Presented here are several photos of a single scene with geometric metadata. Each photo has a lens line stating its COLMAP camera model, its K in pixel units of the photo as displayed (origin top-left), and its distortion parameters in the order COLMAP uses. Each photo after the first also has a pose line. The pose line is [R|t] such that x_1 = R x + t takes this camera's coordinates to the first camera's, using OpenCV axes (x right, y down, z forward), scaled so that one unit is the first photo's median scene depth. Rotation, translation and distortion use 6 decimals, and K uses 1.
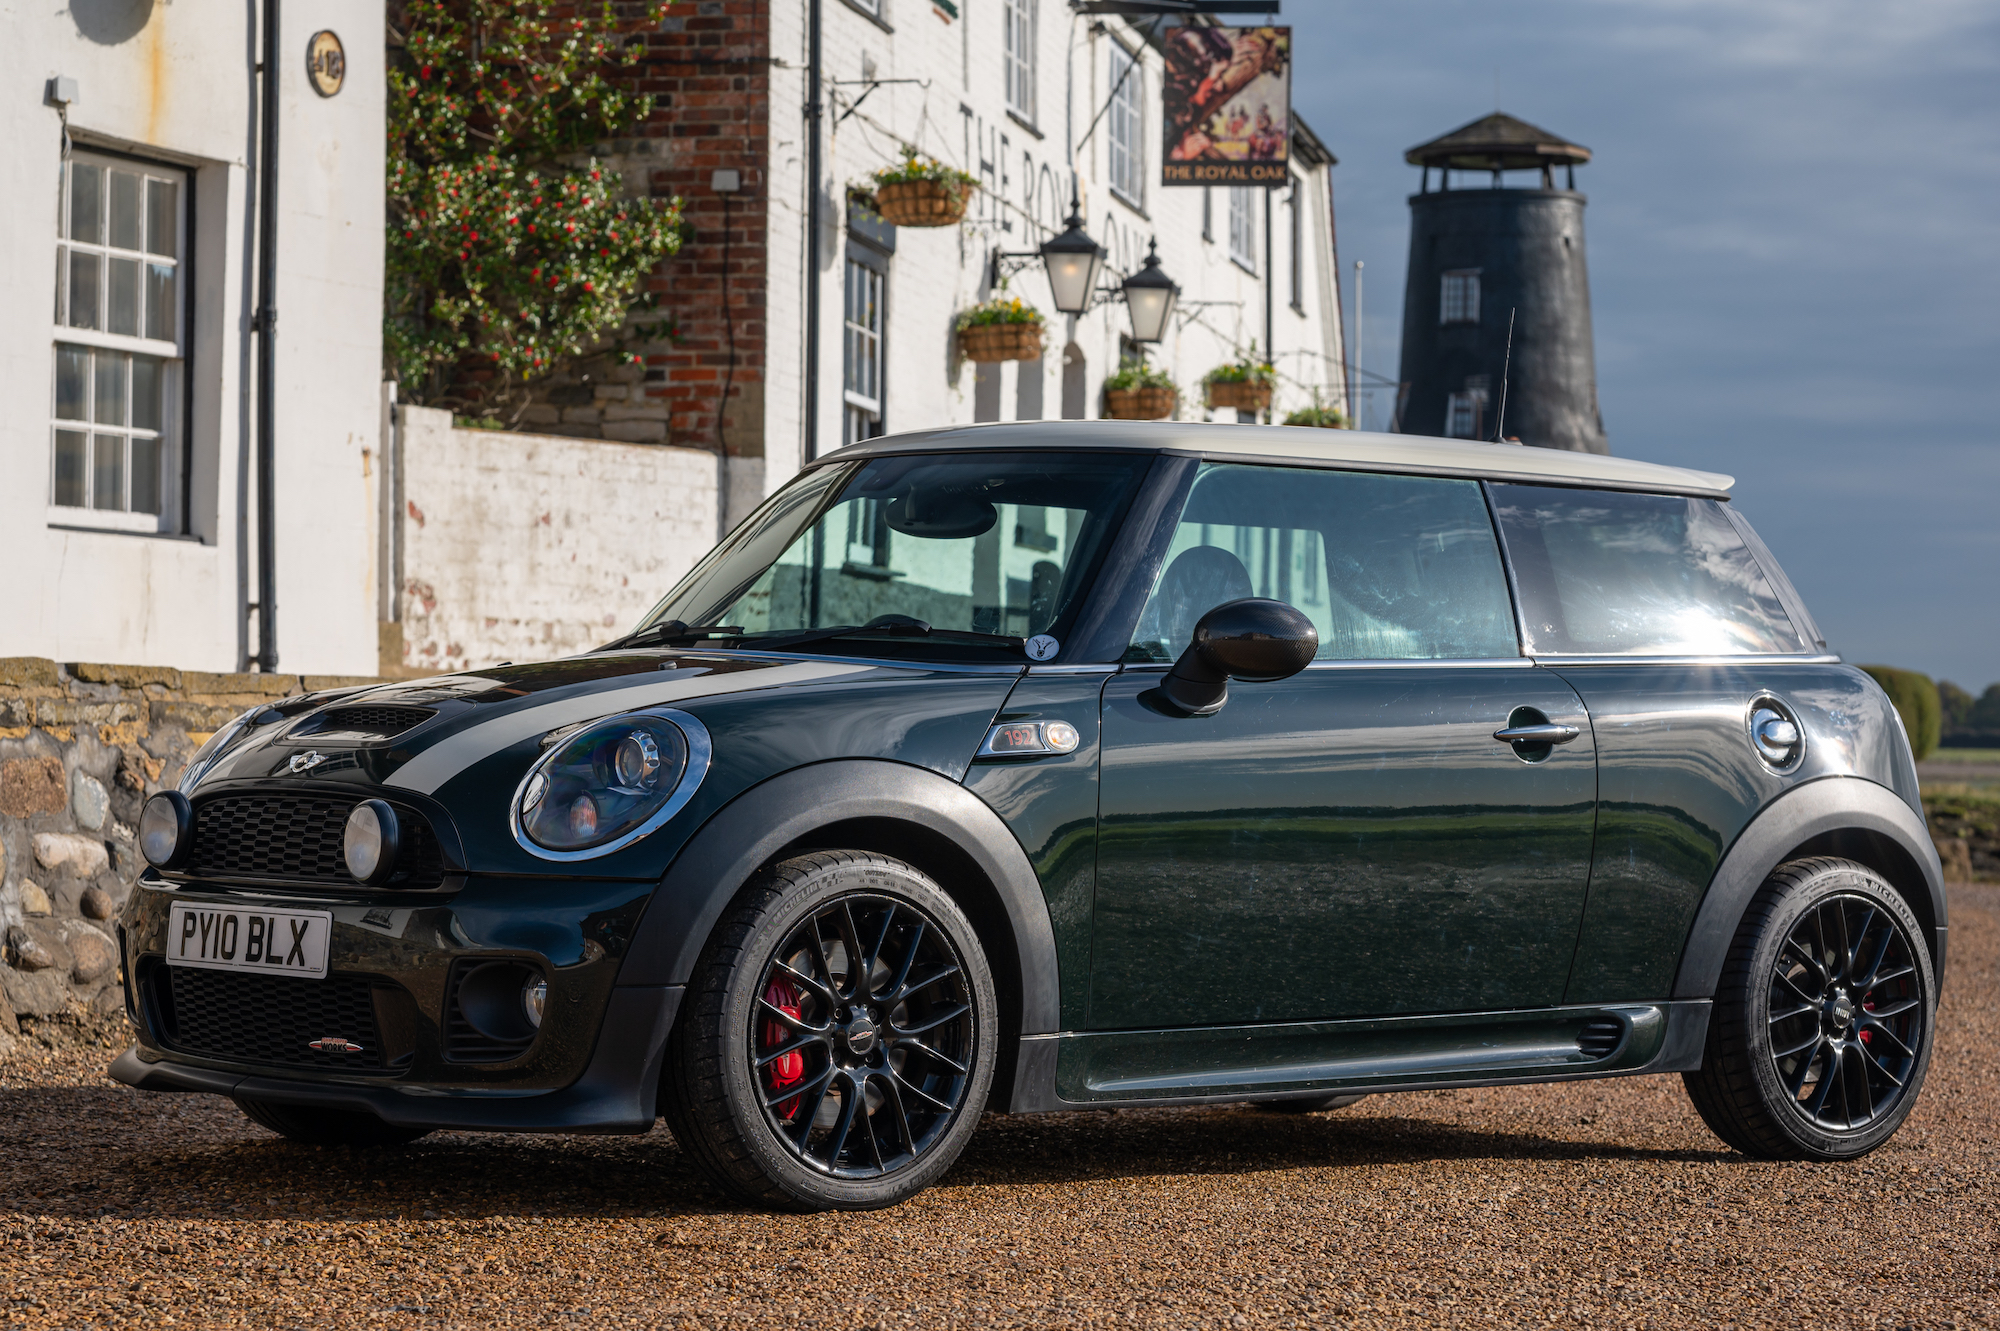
lens RADIAL K [[4737.1, 0, 1000.0], [0, 4737.1, 665.5], [0, 0, 1]] dist [-0.001010, -0.322443]
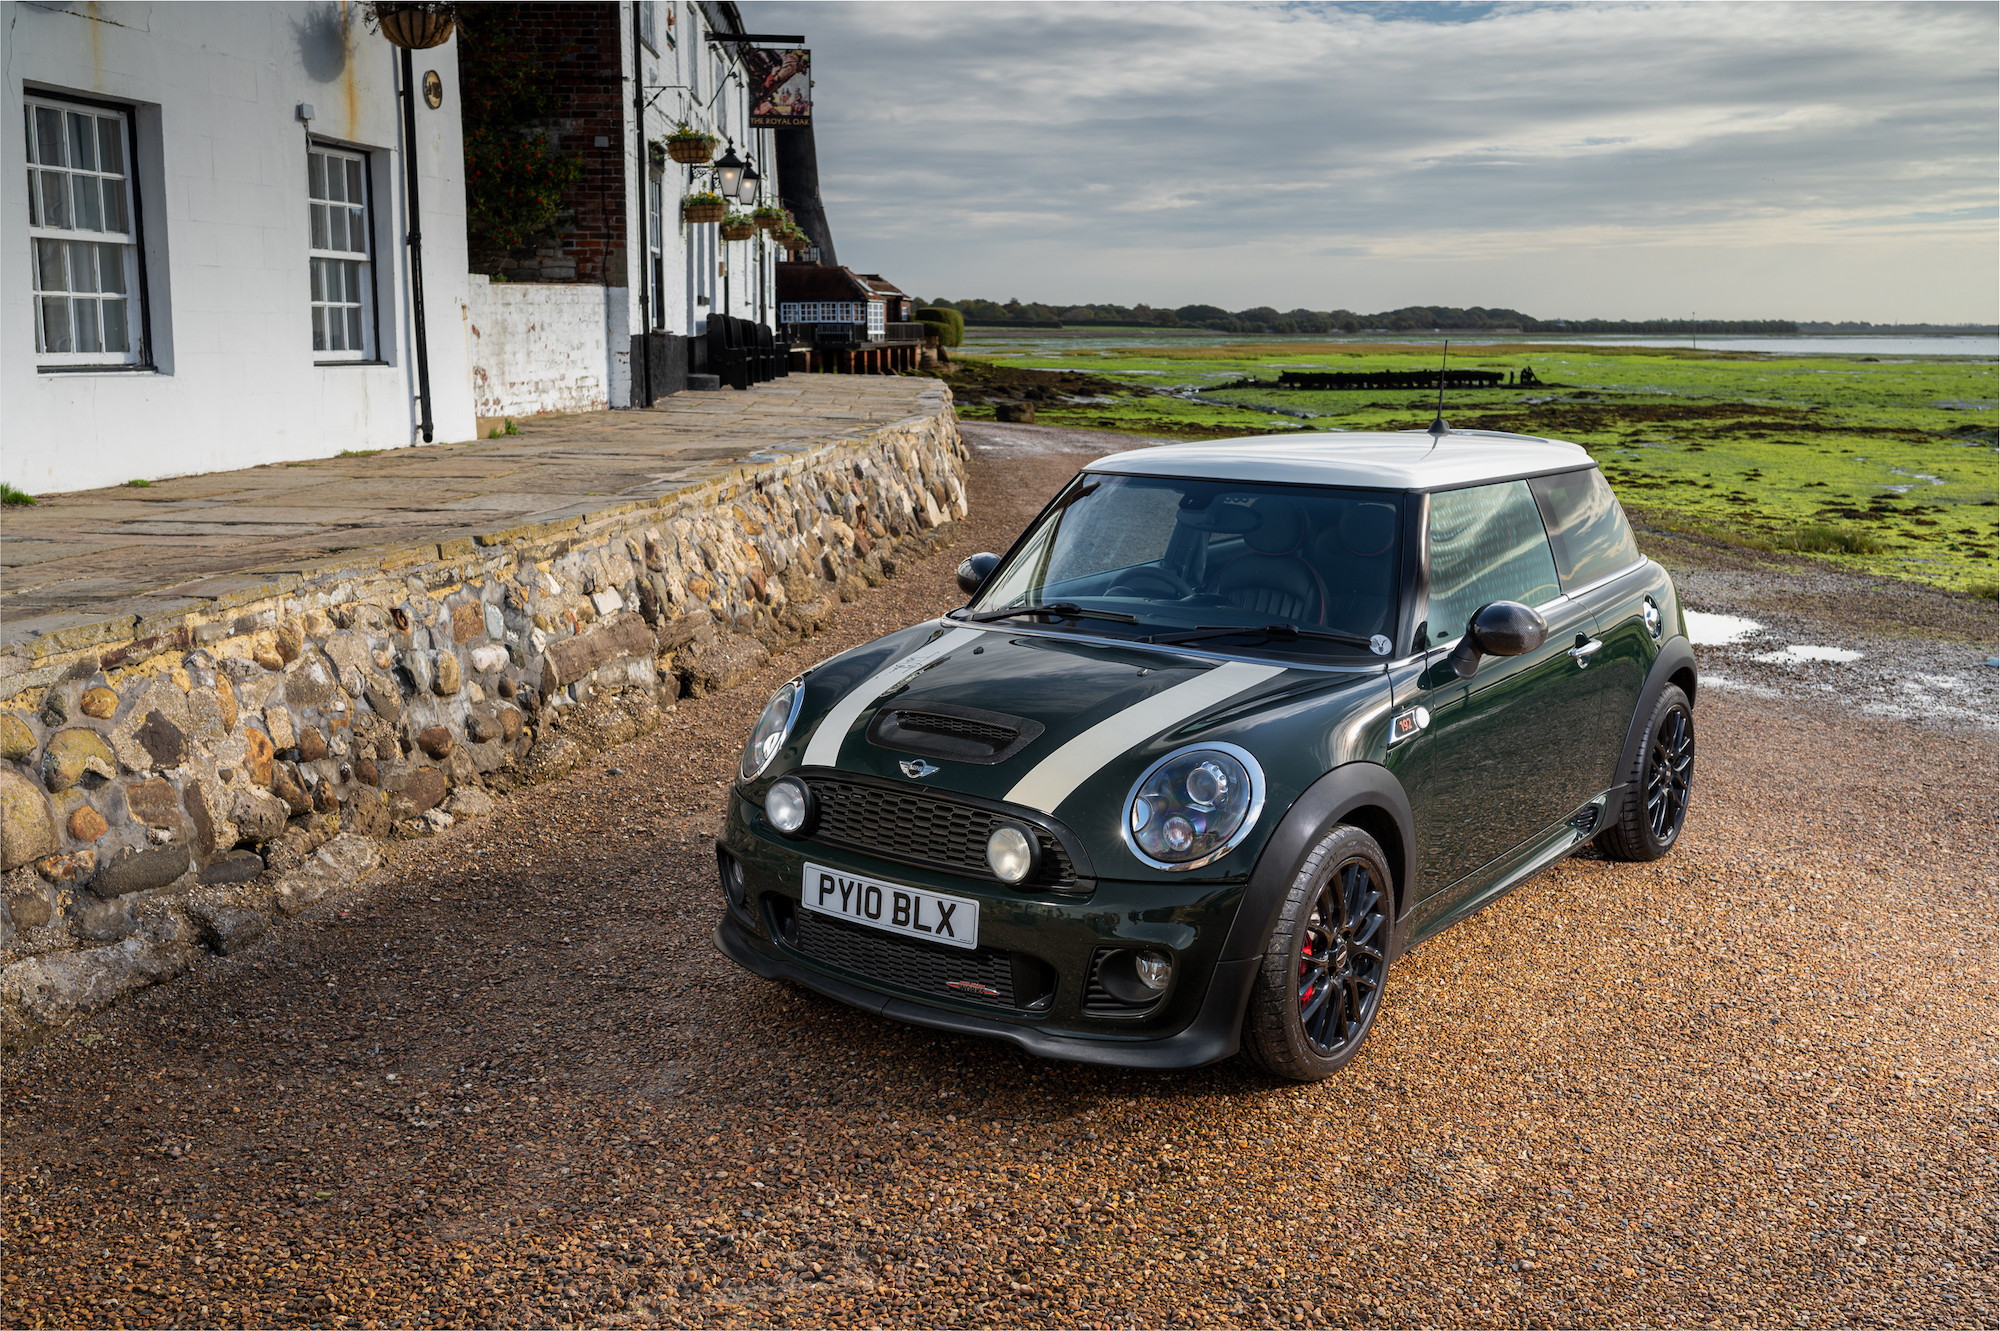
lens RADIAL K [[1898.2, 0, 1000.0], [0, 1898.2, 665.5], [0, 0, 1]] dist [0.003758, 0.002450]
pose [[0.970569, -0.049404, 0.235700, -0.116936], [0.002612, 0.980833, 0.194831, -0.053757], [-0.240808, -0.188481, 0.952096, 0.223475]]
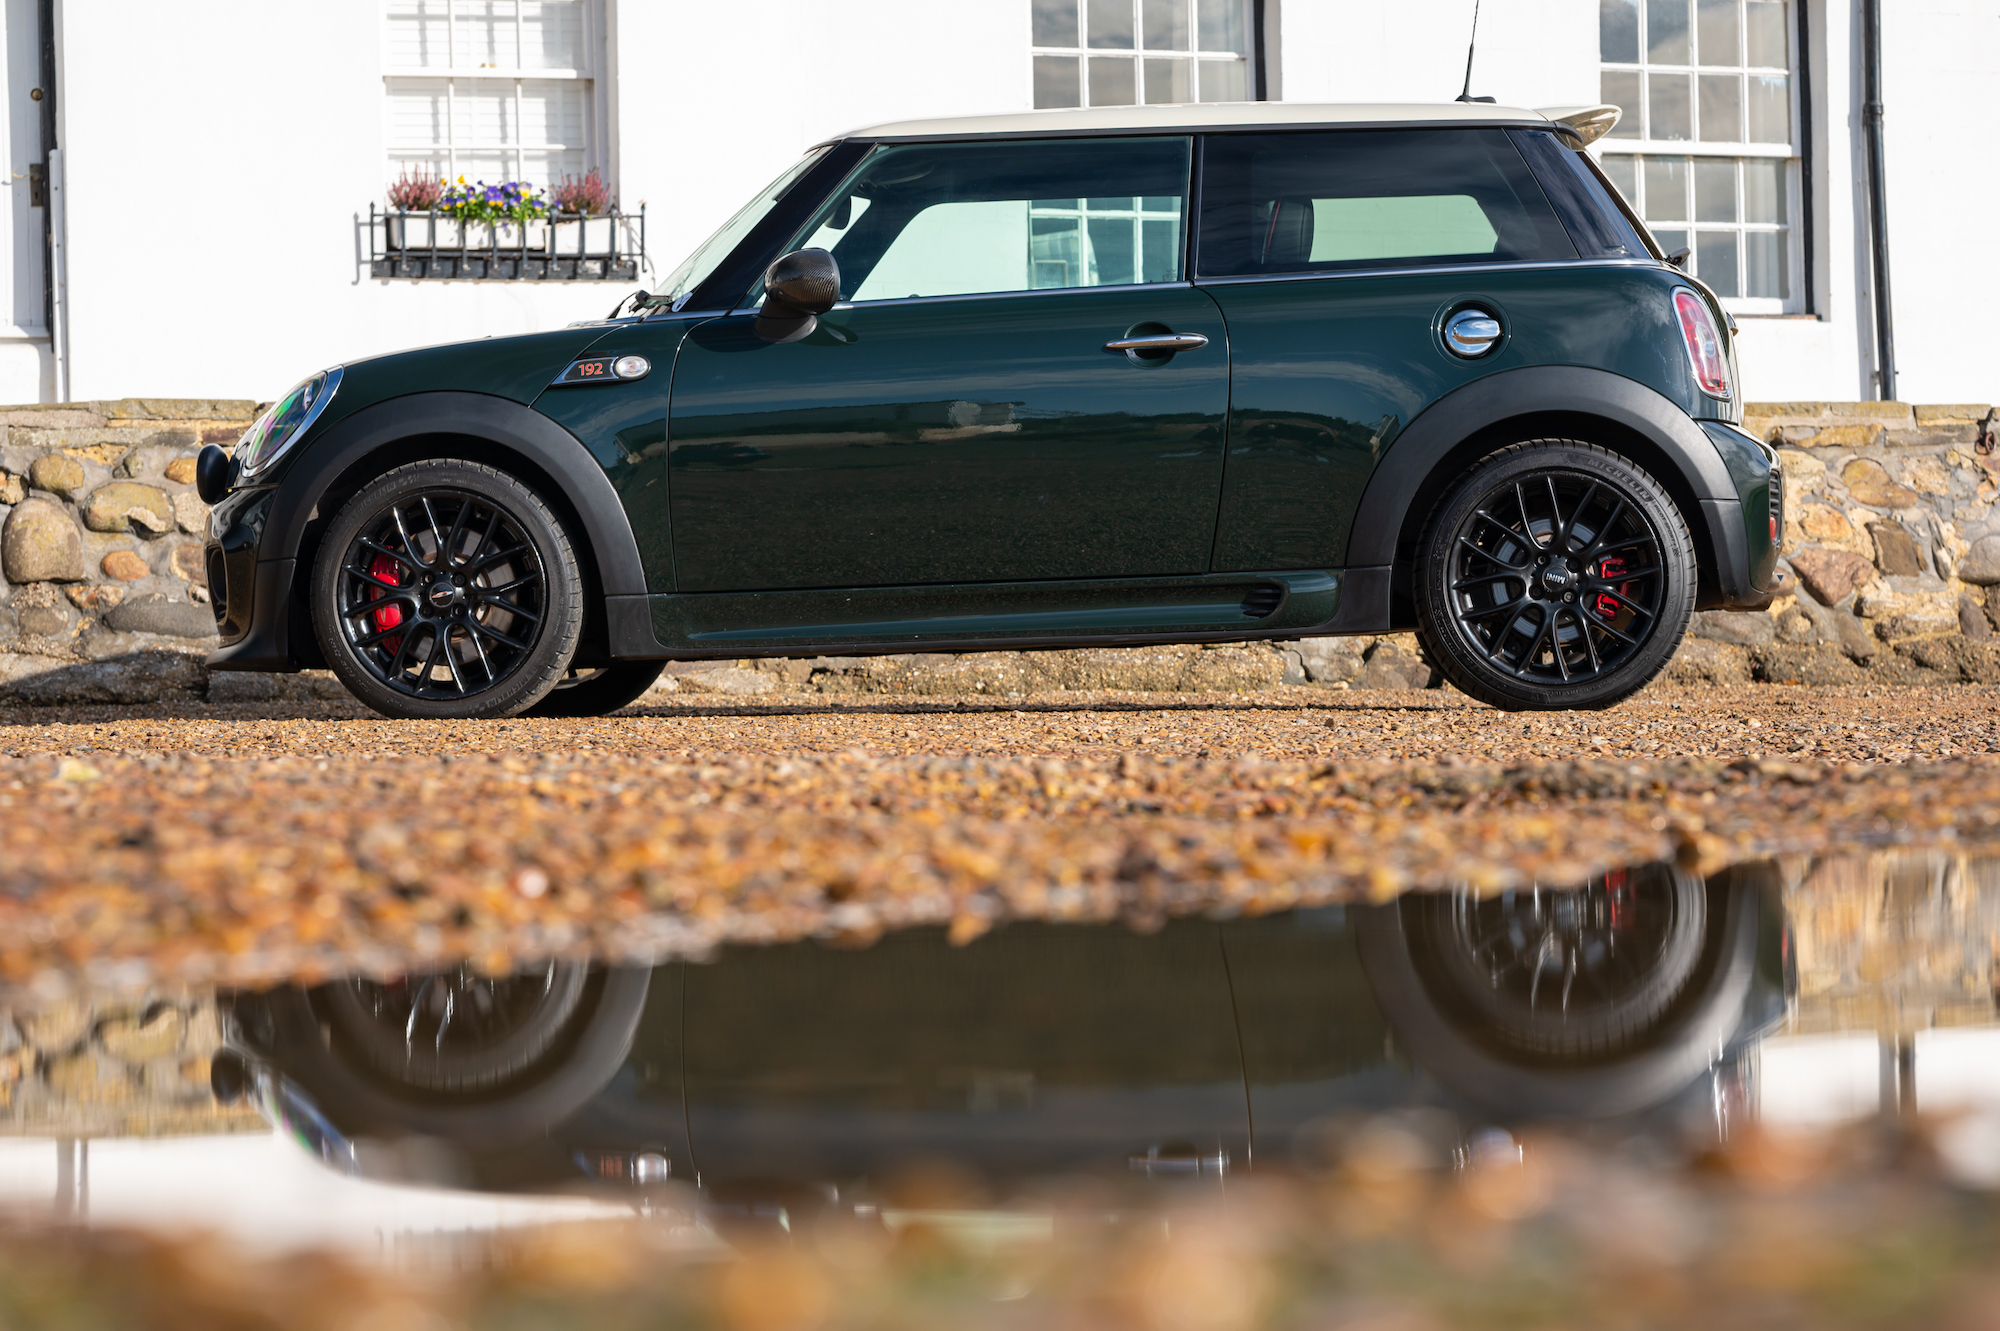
lens RADIAL K [[4737.1, 0, 1000.0], [0, 4737.1, 665.5], [0, 0, 1]] dist [-0.001010, -0.322443]
pose [[0.715836, -0.033592, -0.697460, 0.465649], [0.044772, 0.998995, -0.002164, 0.048950], [0.696831, -0.029677, 0.716621, 0.061232]]
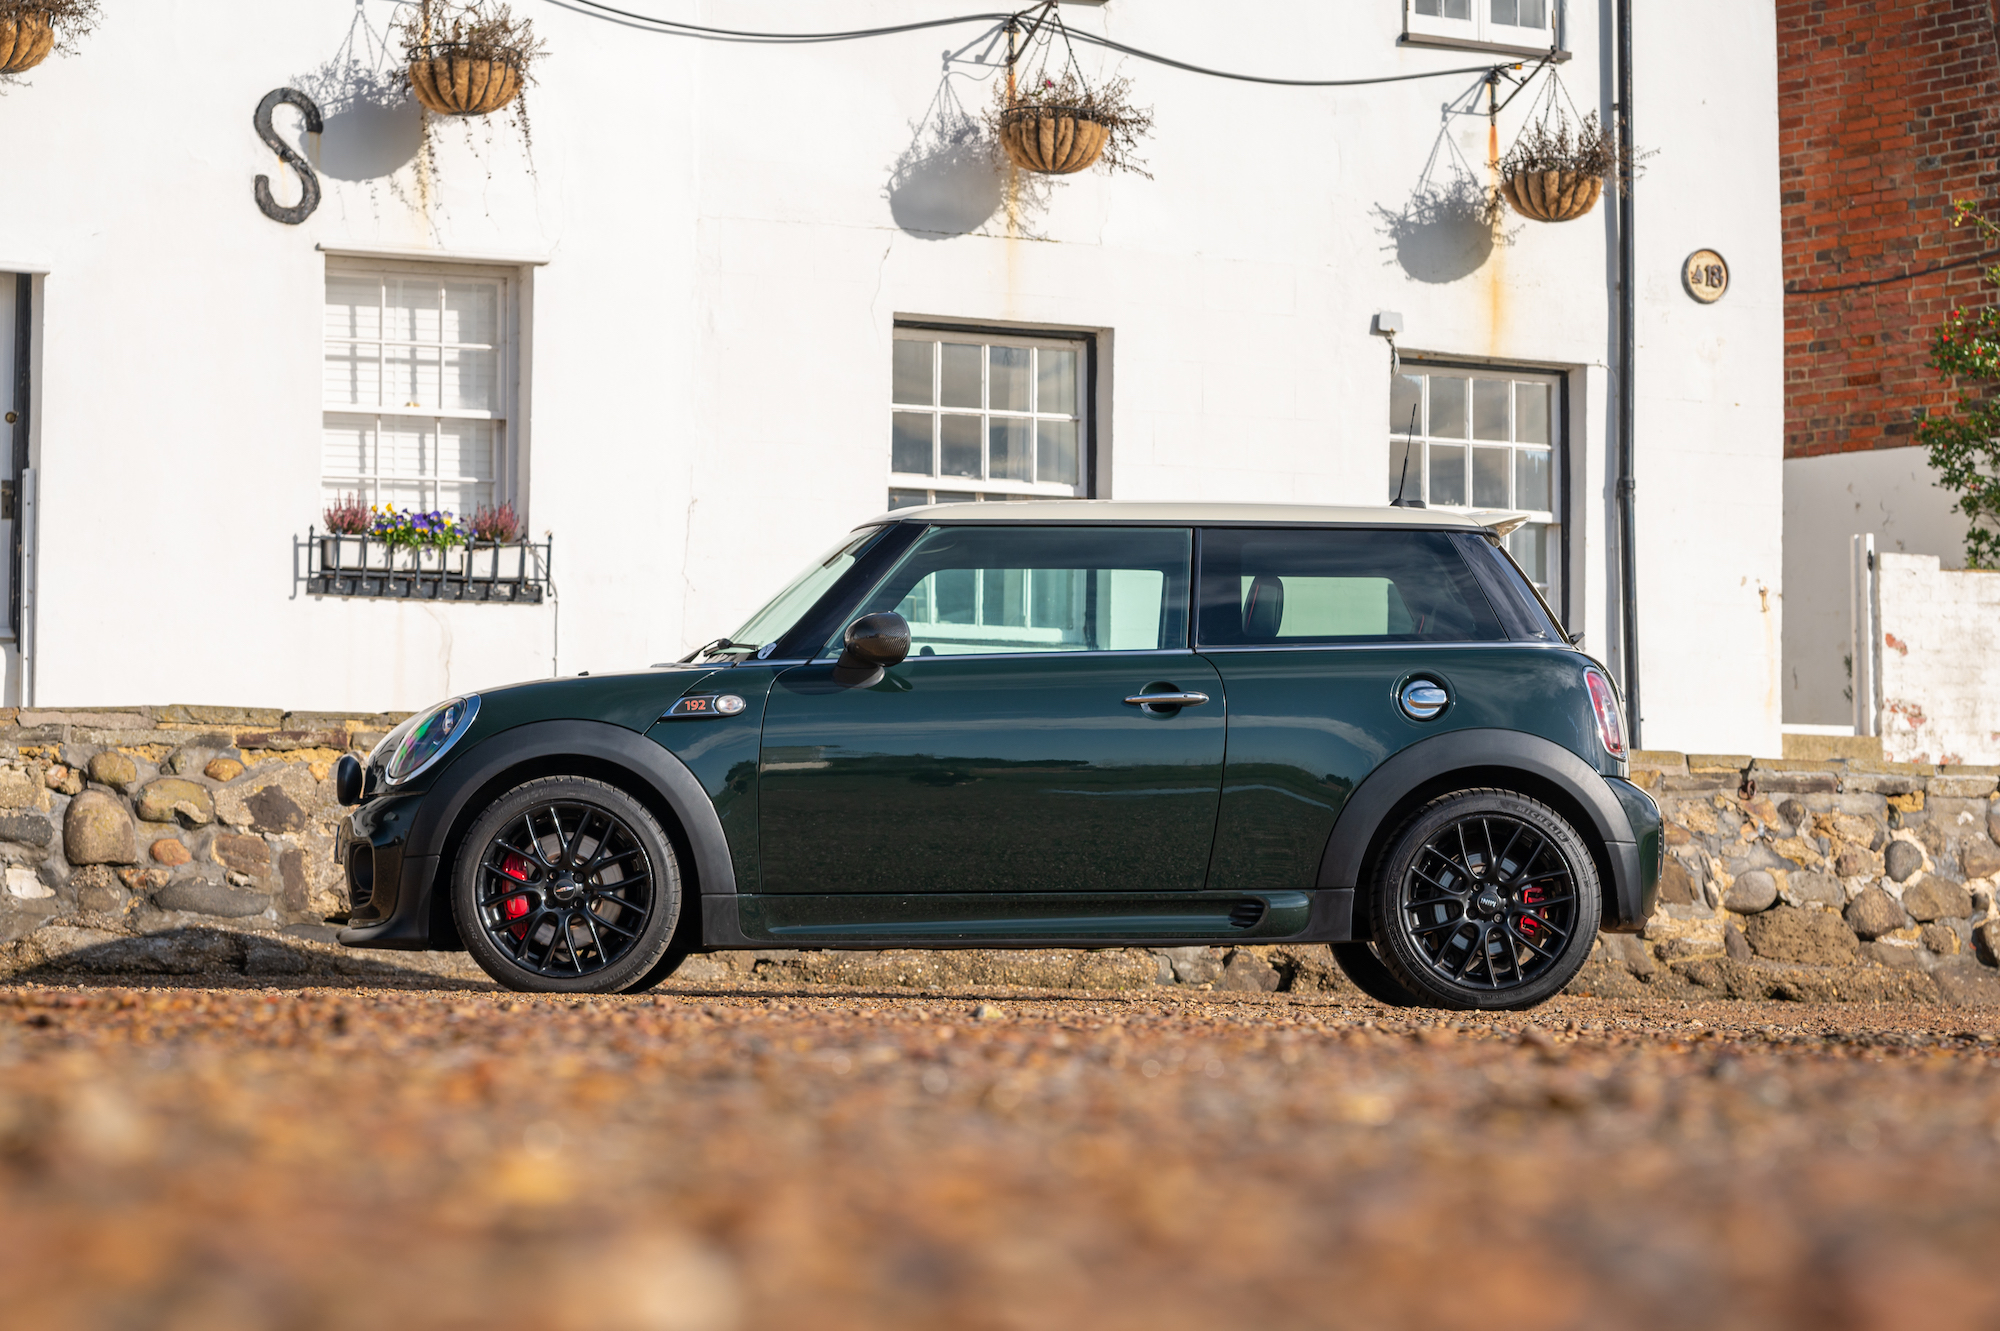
lens RADIAL K [[4927.9, 0, 1030.9], [0, 4927.9, 660.9], [0, 0, 1]] dist [-0.020599, 0.010799]
pose [[0.784072, -0.051665, -0.618515, 0.516106], [0.017673, 0.997984, -0.060959, 0.047687], [0.620418, 0.036866, 0.783405, -0.102762]]
